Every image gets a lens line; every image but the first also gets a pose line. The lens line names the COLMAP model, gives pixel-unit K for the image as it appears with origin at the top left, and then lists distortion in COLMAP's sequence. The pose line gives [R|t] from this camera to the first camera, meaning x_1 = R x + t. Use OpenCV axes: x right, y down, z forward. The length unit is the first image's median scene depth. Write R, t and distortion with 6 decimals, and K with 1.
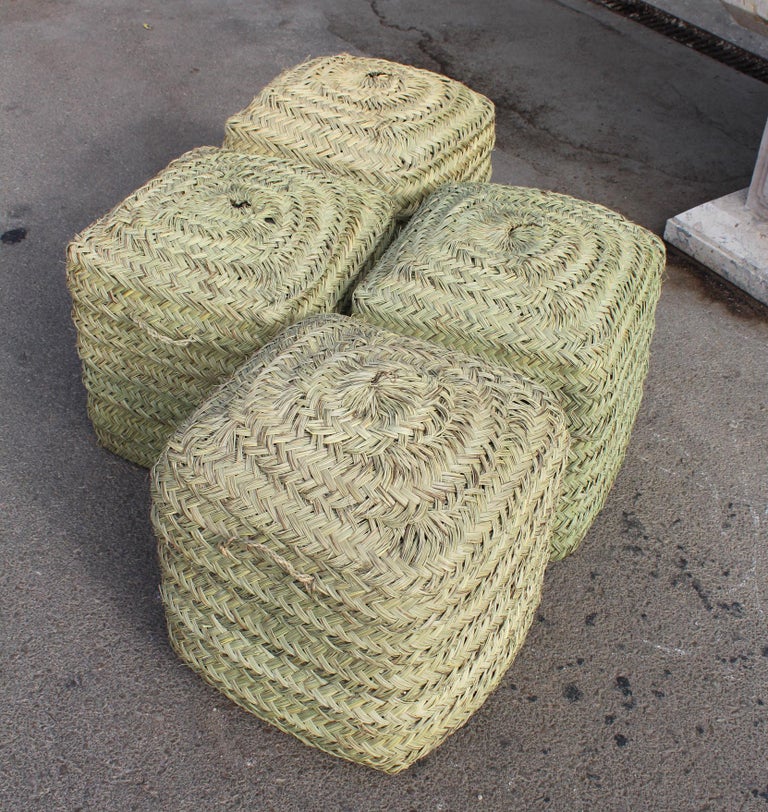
lens RADIAL K [[1162.3, 0, 385.8], [0, 1162.3, 432.3], [0, 0, 1]] dist [-0.136267, 0.075672]
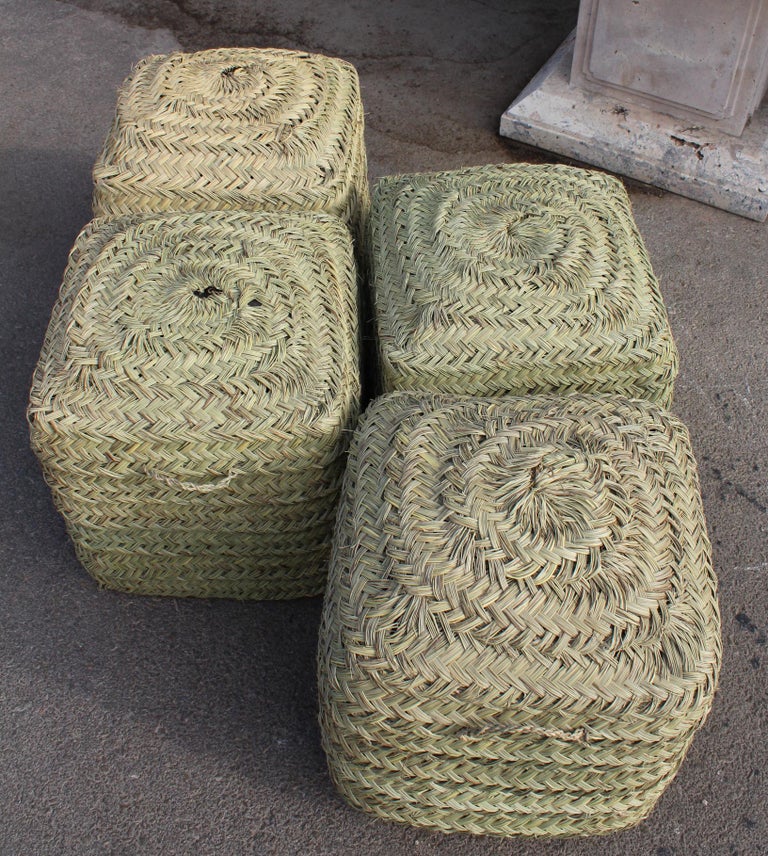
lens RADIAL K [[1030.6, 0, 384.6], [0, 1030.6, 335.3], [0, 0, 1]] dist [-0.173763, 0.151710]
pose [[0.892133, -0.343519, 0.293416, -0.257148], [0.309434, 0.937845, 0.157154, -0.263012], [-0.329164, -0.049409, 0.942979, 0.269526]]
